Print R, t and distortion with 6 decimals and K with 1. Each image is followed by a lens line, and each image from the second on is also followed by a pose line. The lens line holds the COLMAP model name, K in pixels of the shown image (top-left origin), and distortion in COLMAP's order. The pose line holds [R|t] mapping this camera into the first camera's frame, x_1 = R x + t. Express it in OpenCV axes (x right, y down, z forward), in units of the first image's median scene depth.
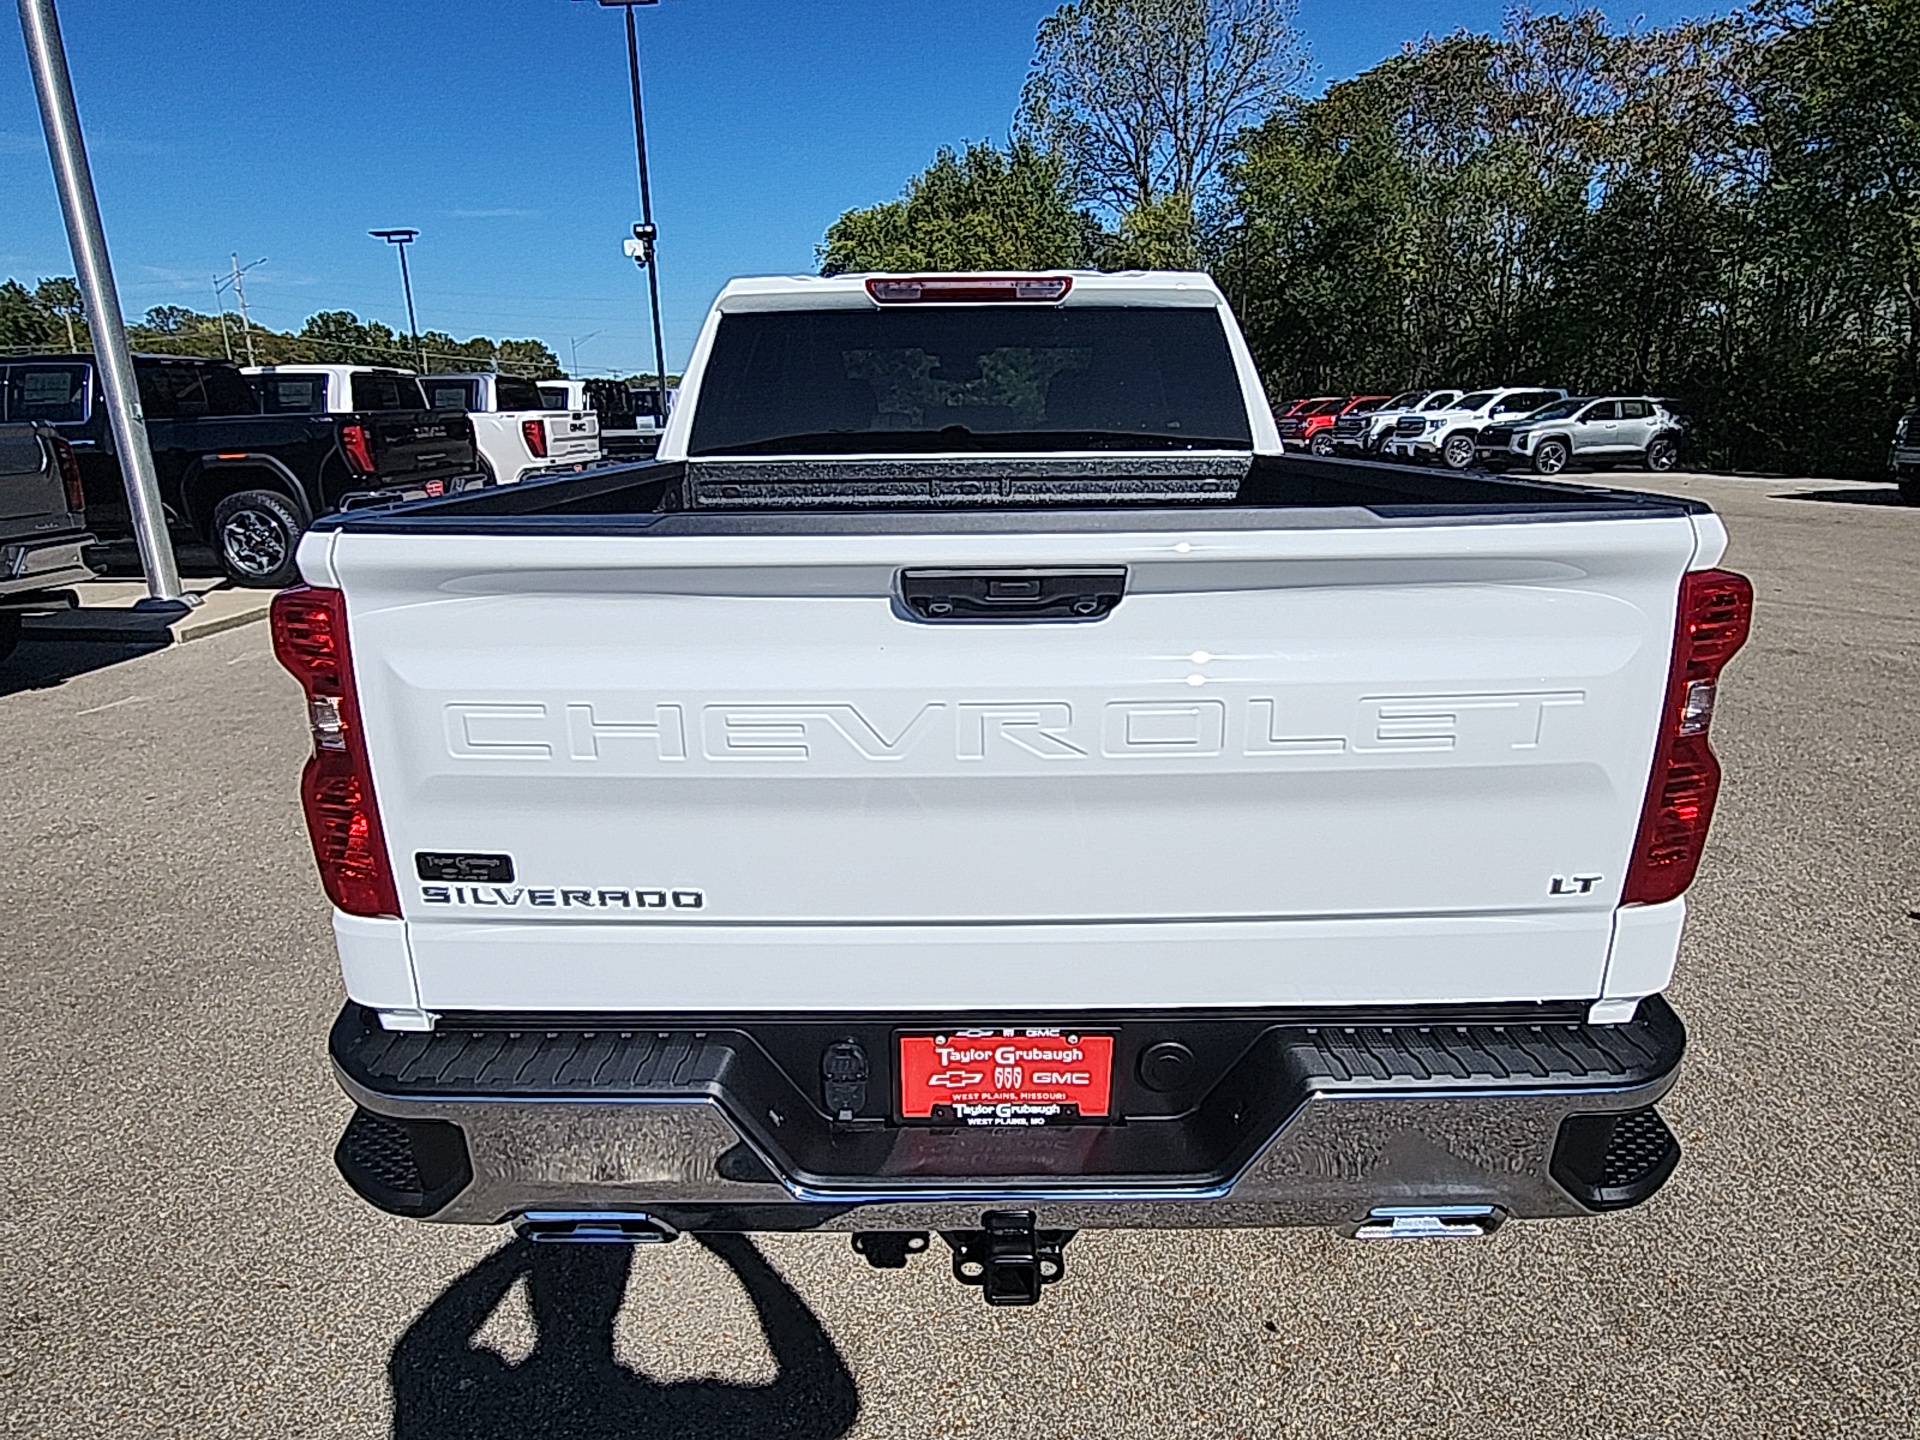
lens RADIAL K [[1066.8, 0, 942.6], [0, 1066.8, 717.8], [0, 0, 1]] dist [0.004503, -0.000220]
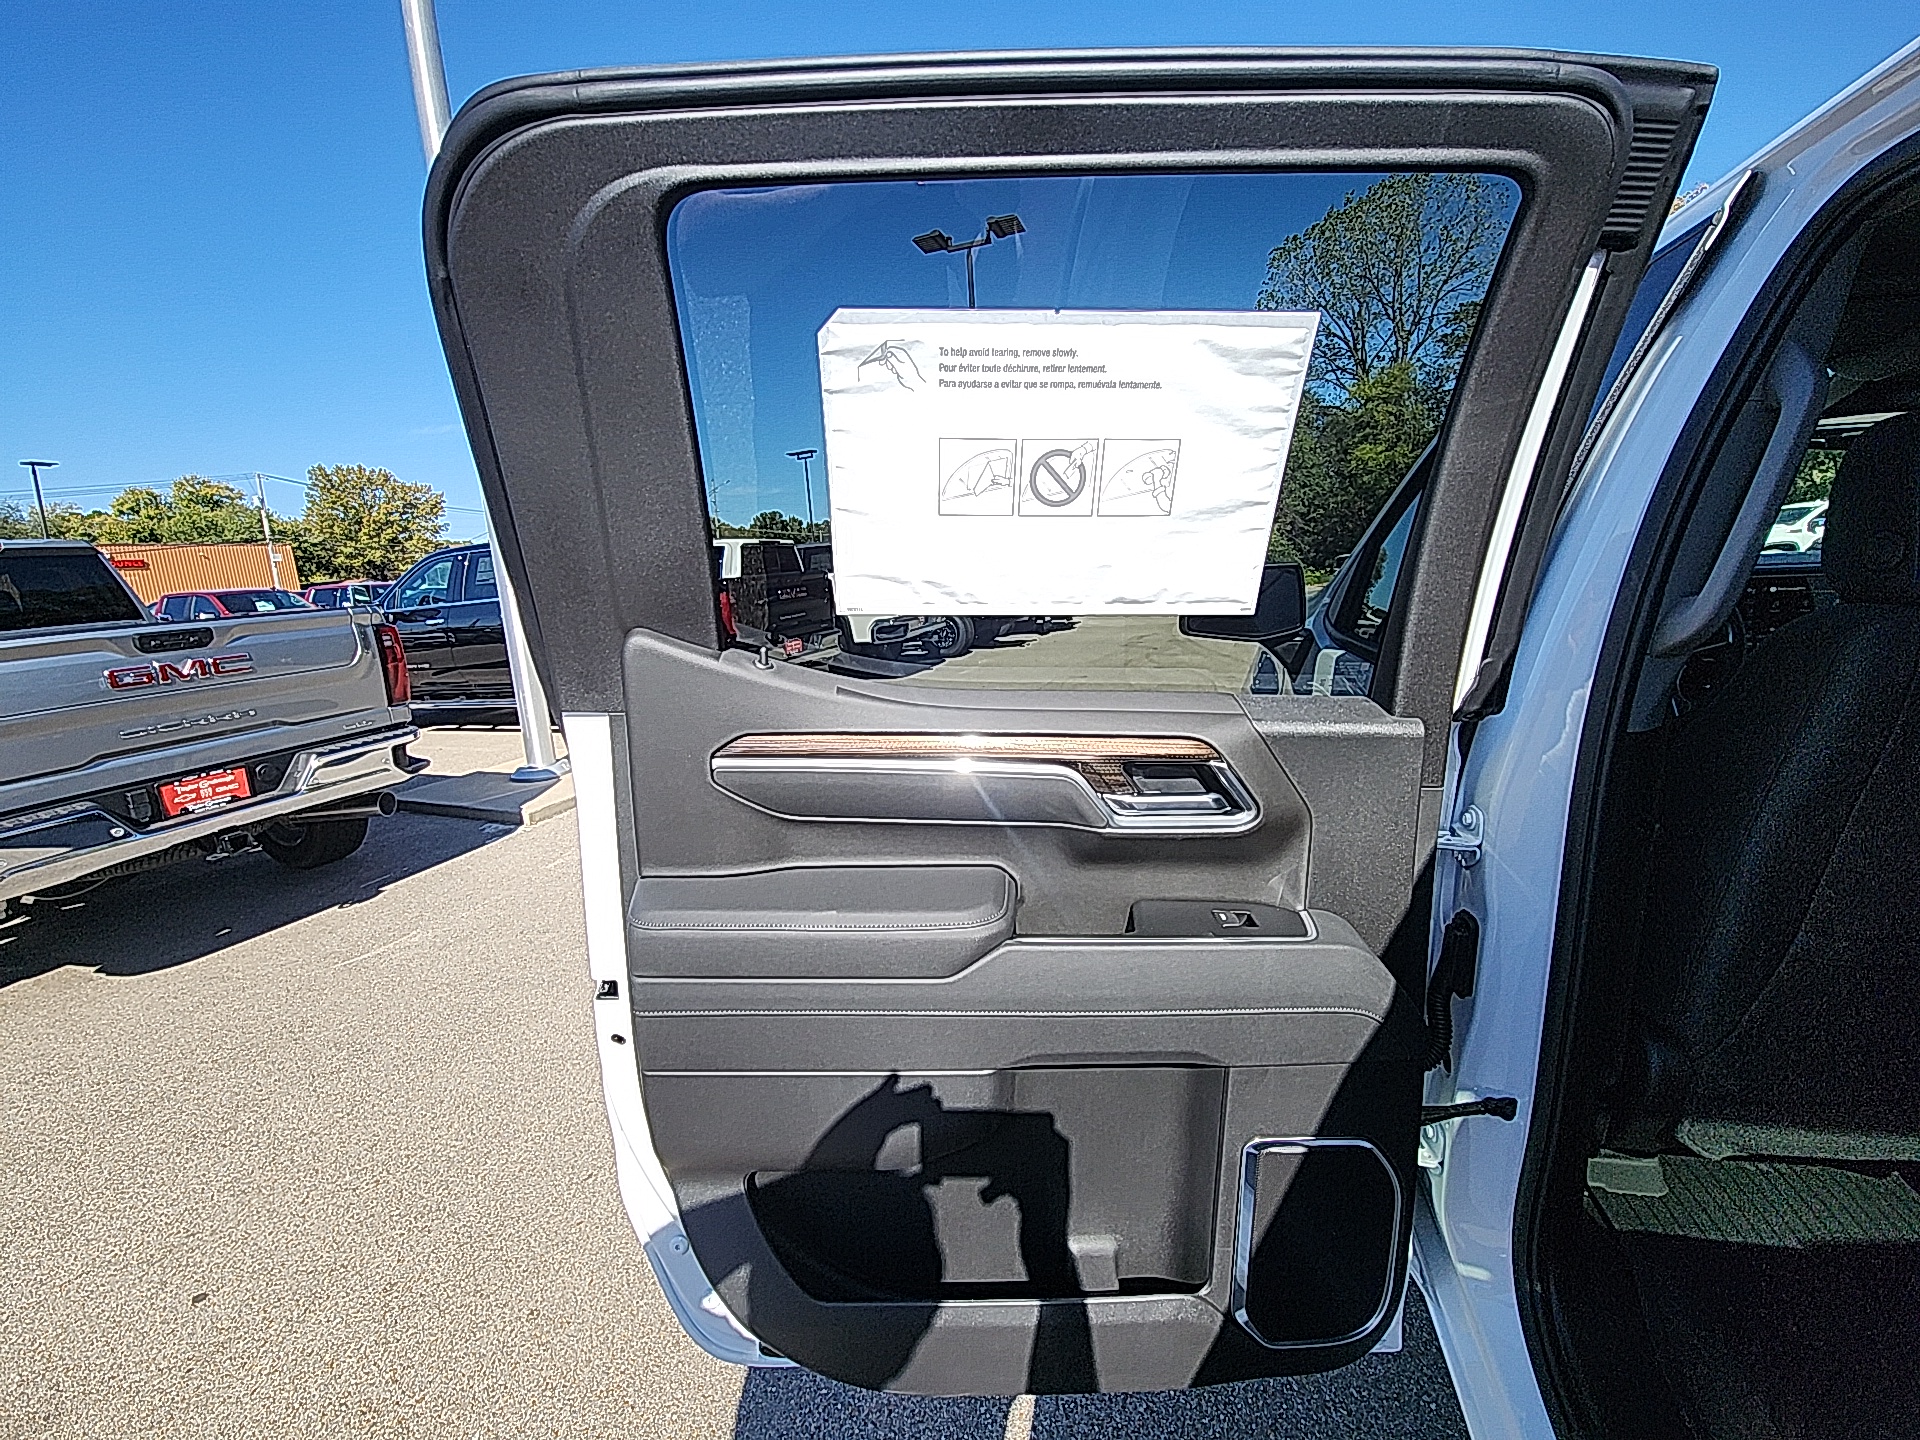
lens RADIAL K [[775.3, 0, 952.2], [0, 775.3, 704.8], [0, 0, 1]] dist [0.008927, -0.006656]
pose [[0.962376, 0.000959, -0.271719, -0.049361], [-0.026635, 0.995511, -0.090822, -0.038053], [0.270412, 0.094642, 0.958082, 0.131174]]
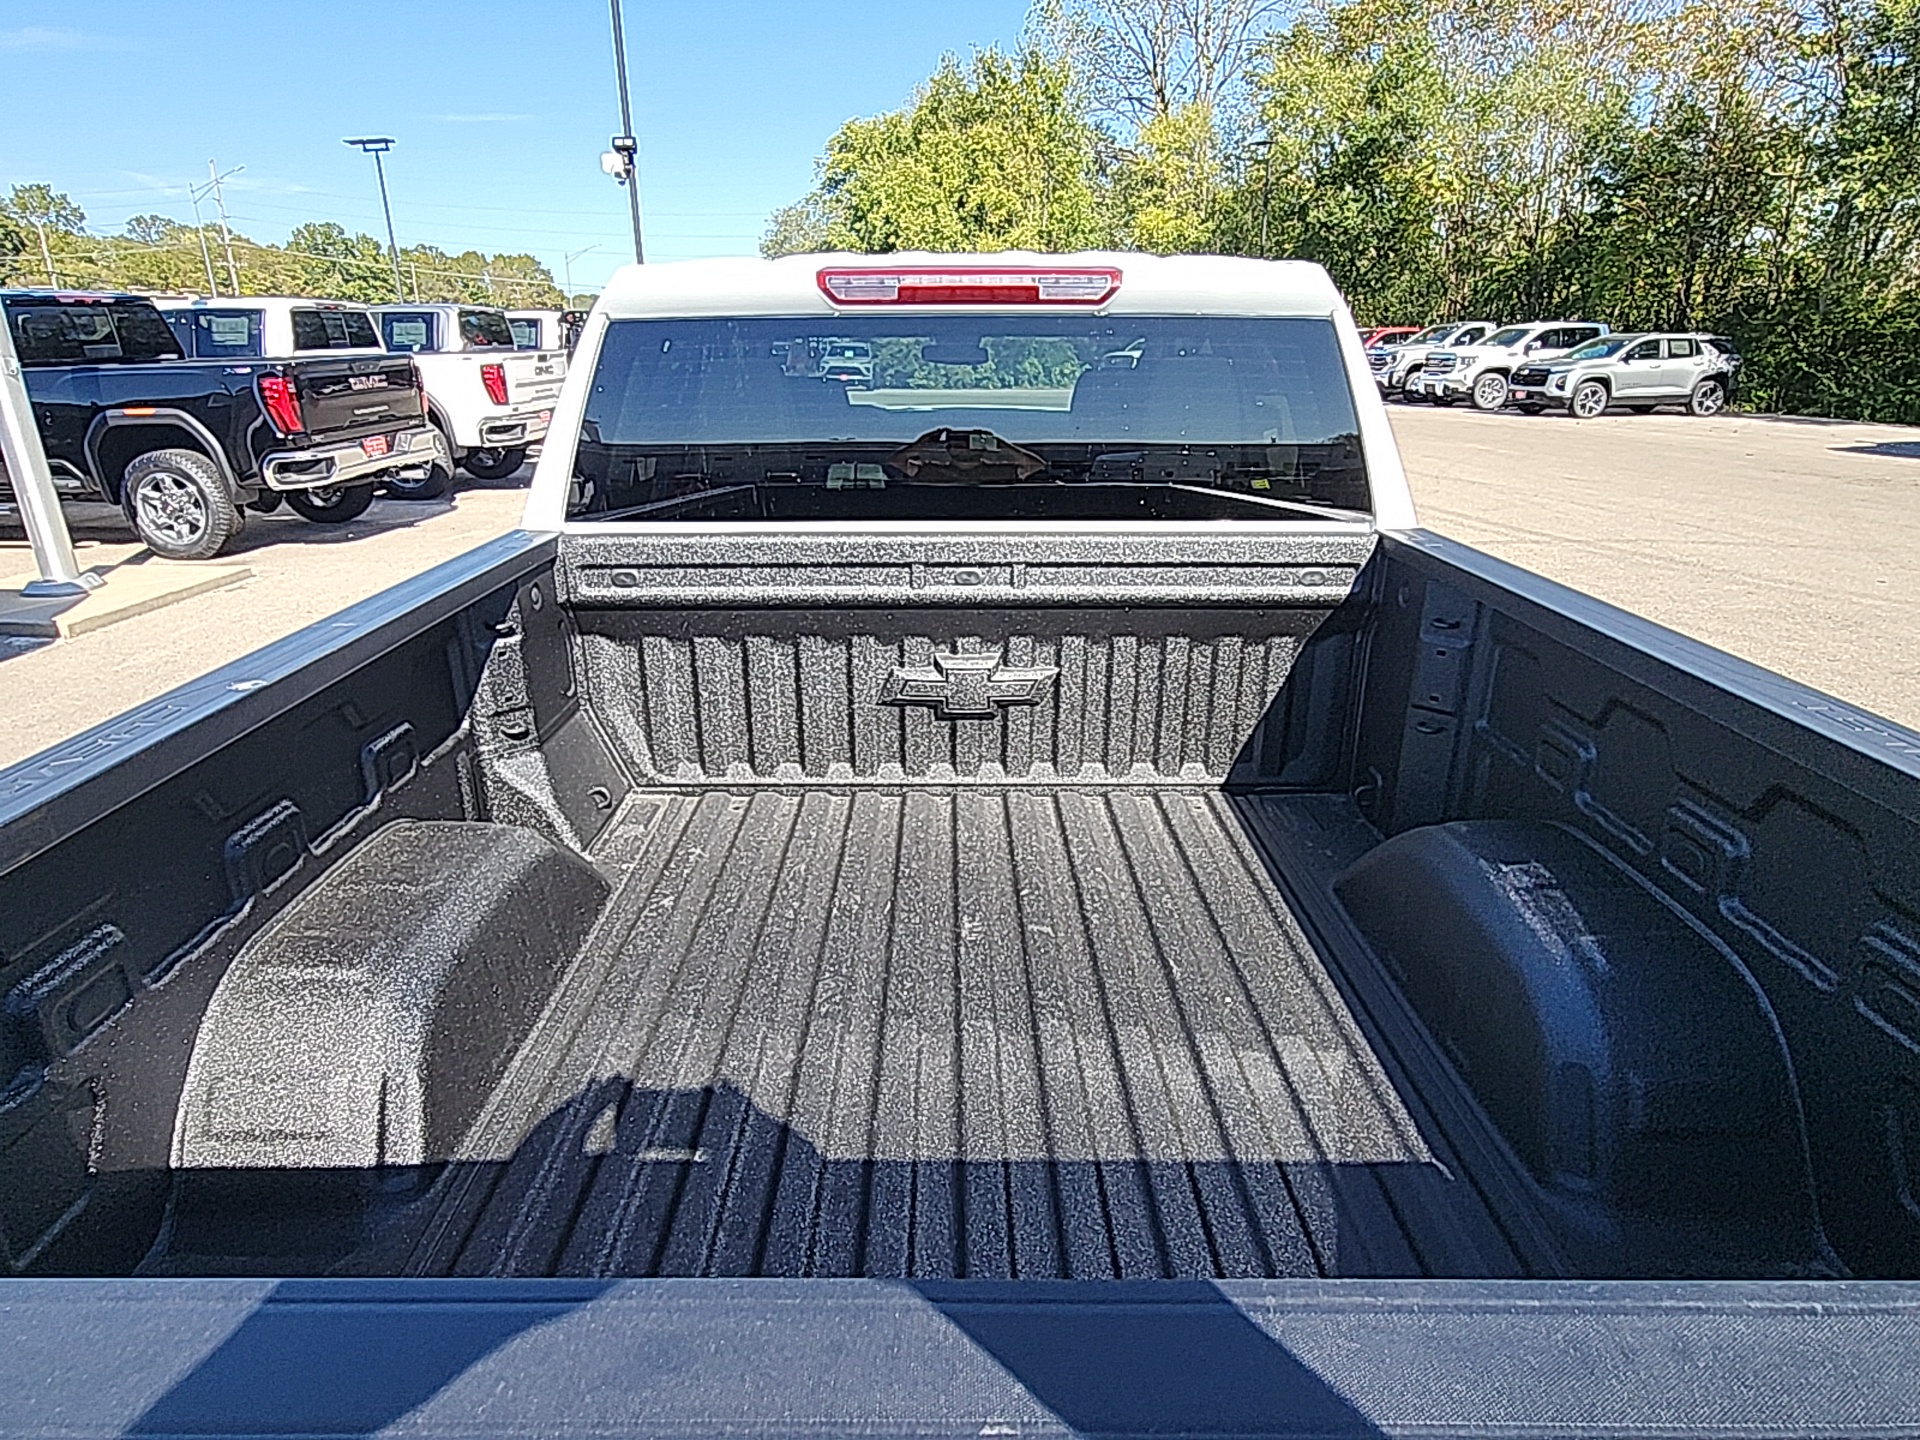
lens RADIAL K [[1063.8, 0, 942.4], [0, 1063.8, 717.8], [0, 0, 1]] dist [0.007524, -0.002424]
pose [[0.999959, 0.008958, -0.001509, 0.001410], [-0.008834, 0.997634, 0.068174, -0.021752], [0.002116, -0.068158, 0.997672, 0.038260]]
